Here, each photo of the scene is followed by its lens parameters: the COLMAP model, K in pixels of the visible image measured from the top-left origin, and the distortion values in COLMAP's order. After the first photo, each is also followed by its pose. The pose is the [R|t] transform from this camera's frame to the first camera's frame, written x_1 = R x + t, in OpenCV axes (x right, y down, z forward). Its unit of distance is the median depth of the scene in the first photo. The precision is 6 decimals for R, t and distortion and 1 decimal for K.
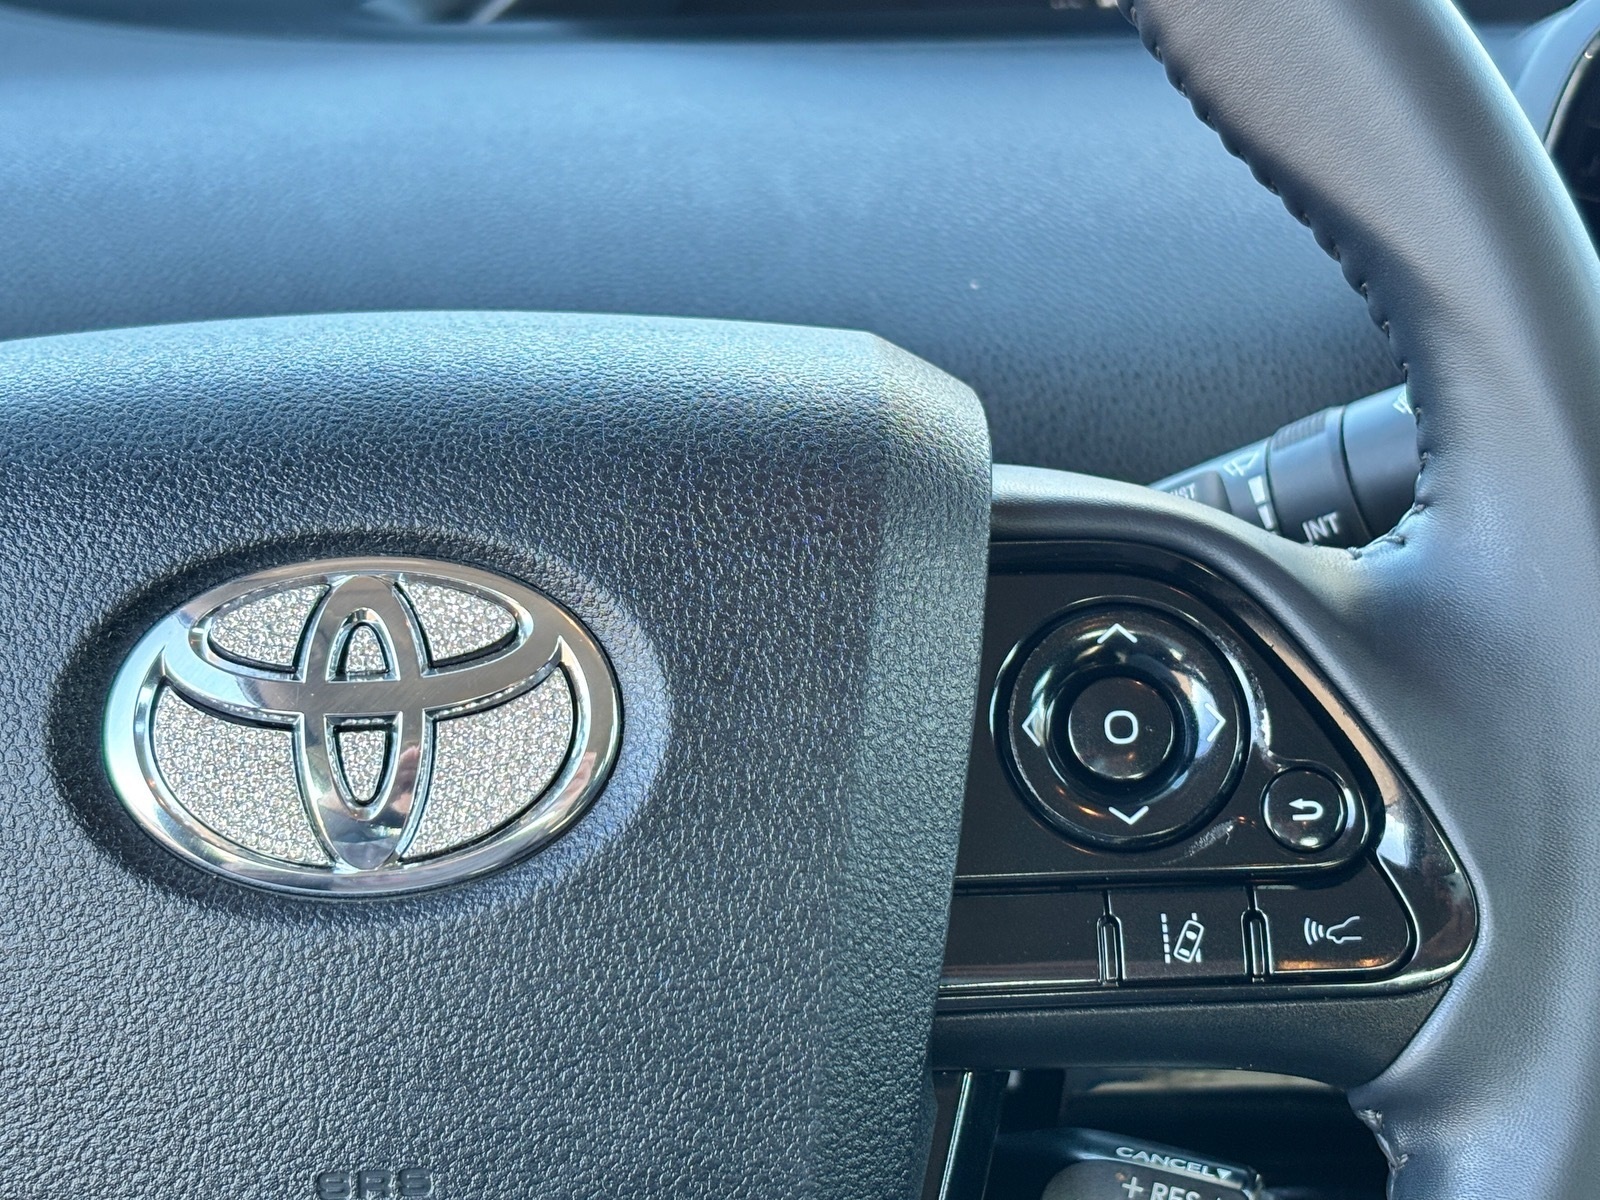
lens RADIAL K [[2784.3, 0, 841.7], [0, 2784.3, 572.4], [0, 0, 1]] dist [0.108797, 0.000000]
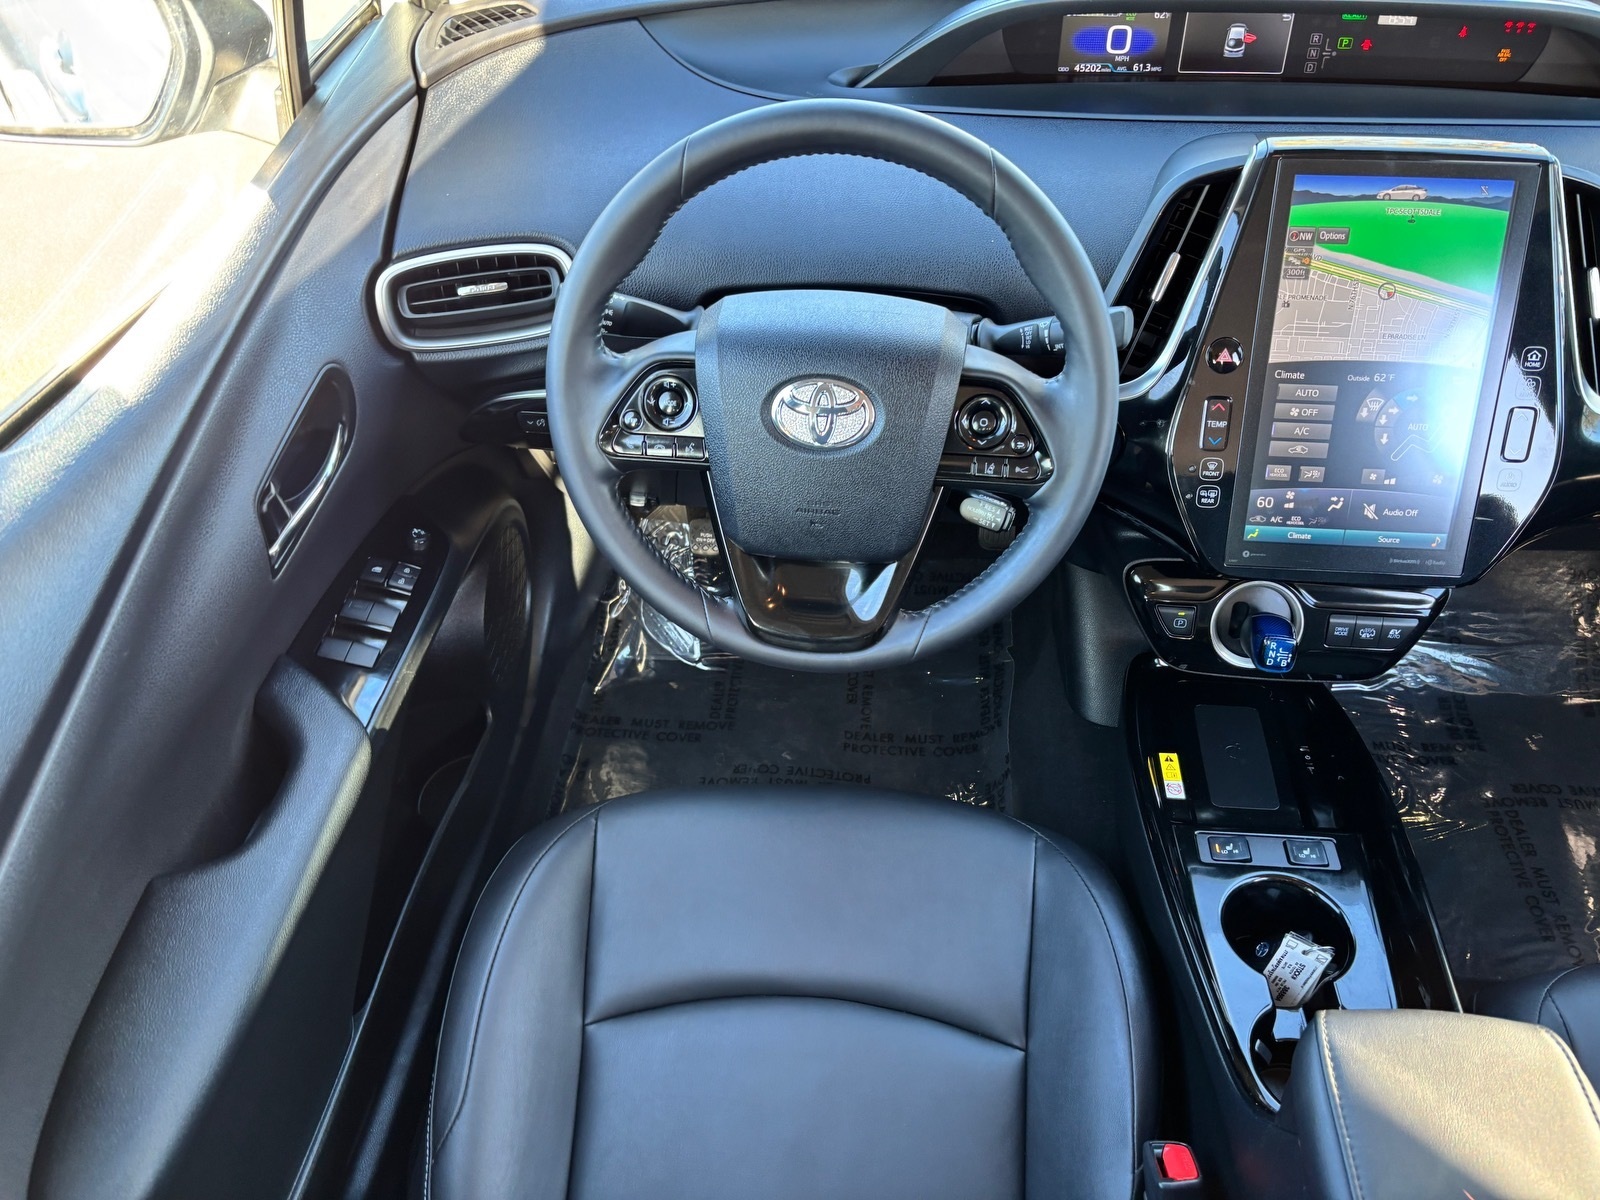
lens RADIAL K [[1220.3, 0, 798.0], [0, 1220.3, 602.3], [0, 0, 1]] dist [0.046786, -0.055373]
pose [[0.982510, 0.132835, -0.130498, 0.107943], [-0.061955, 0.894069, 0.443623, -0.586753], [0.175603, -0.427779, 0.886662, -1.025854]]
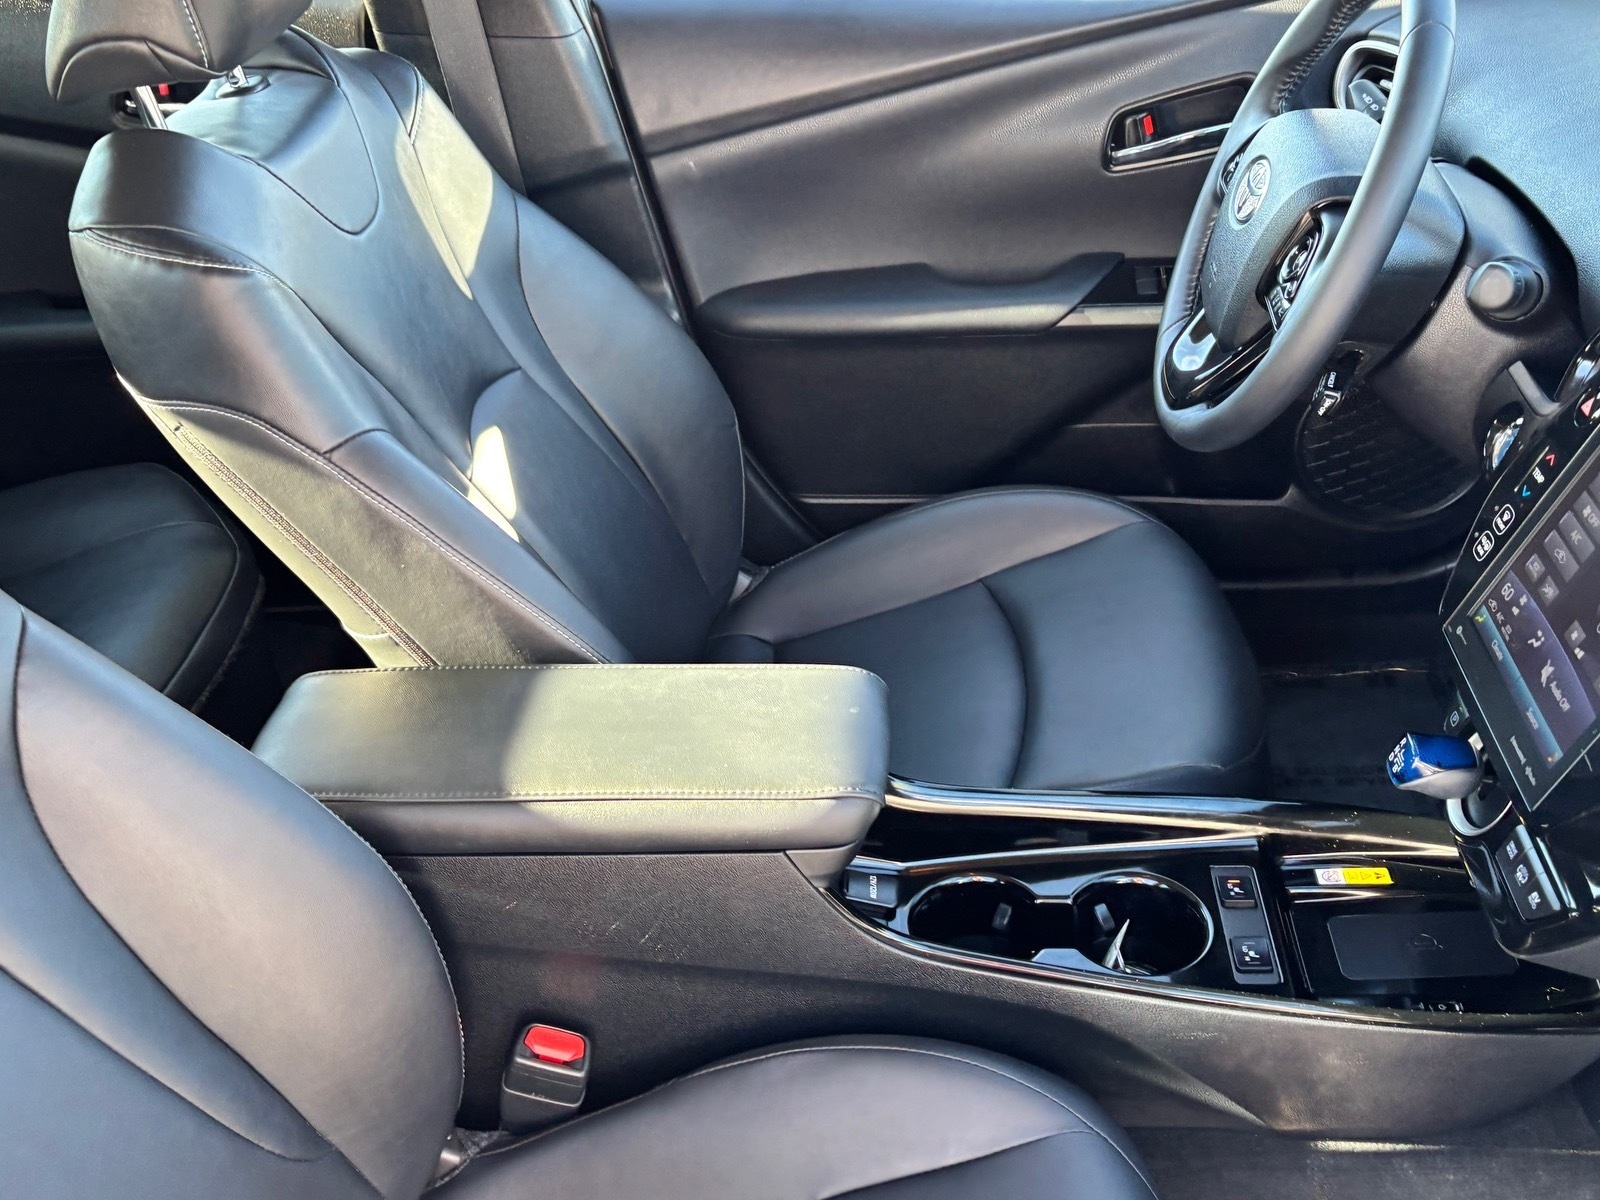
lens RADIAL K [[1623.8, 0, 789.3], [0, 1623.8, 605.2], [0, 0, 1]] dist [0.049780, 0.000000]
pose [[-0.170186, 0.569637, -0.804084, 3.043297], [-0.205643, 0.777491, 0.594322, -1.044258], [0.963715, 0.266500, -0.015176, 0.366918]]
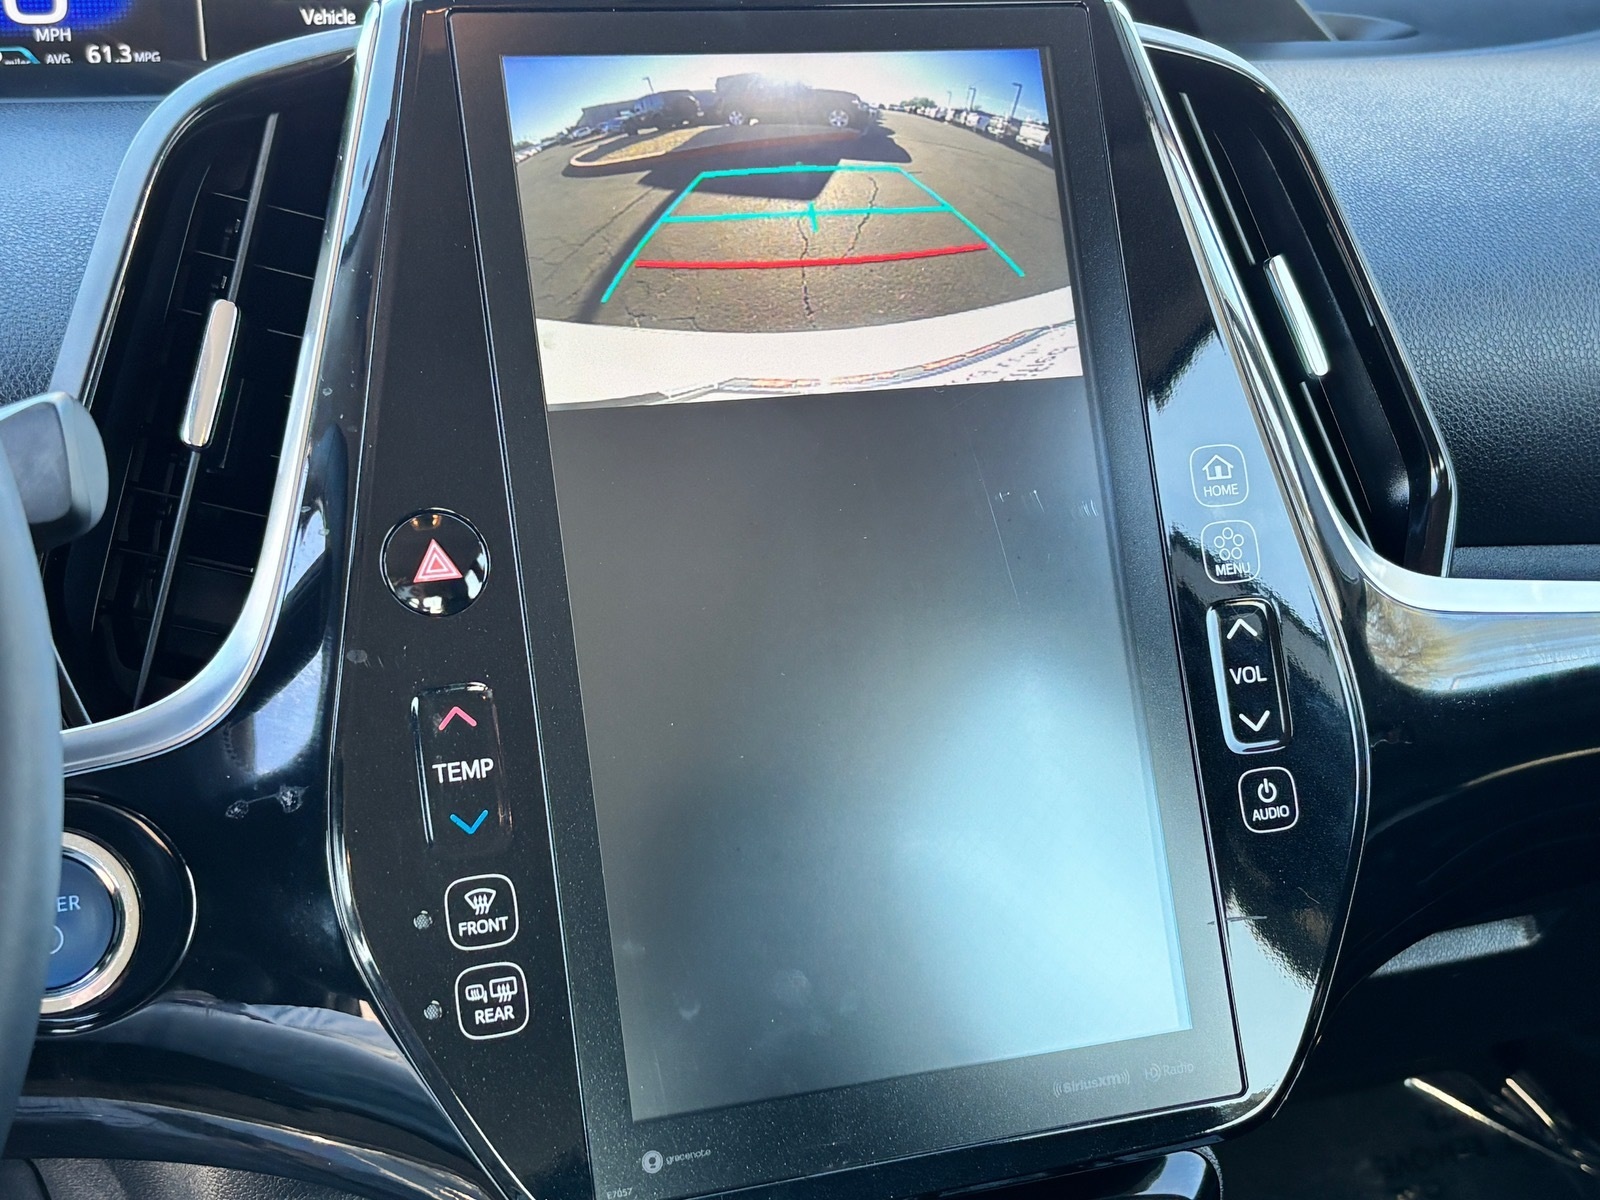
lens RADIAL K [[2397.8, 0, 771.1], [0, 2397.8, 622.4], [0, 0, 1]] dist [0.130349, 0.000000]
pose [[0.967901, -0.045454, 0.247185, 0.376037], [0.033474, 0.998062, 0.052457, -0.037232], [-0.249091, -0.042499, 0.967547, -0.089109]]
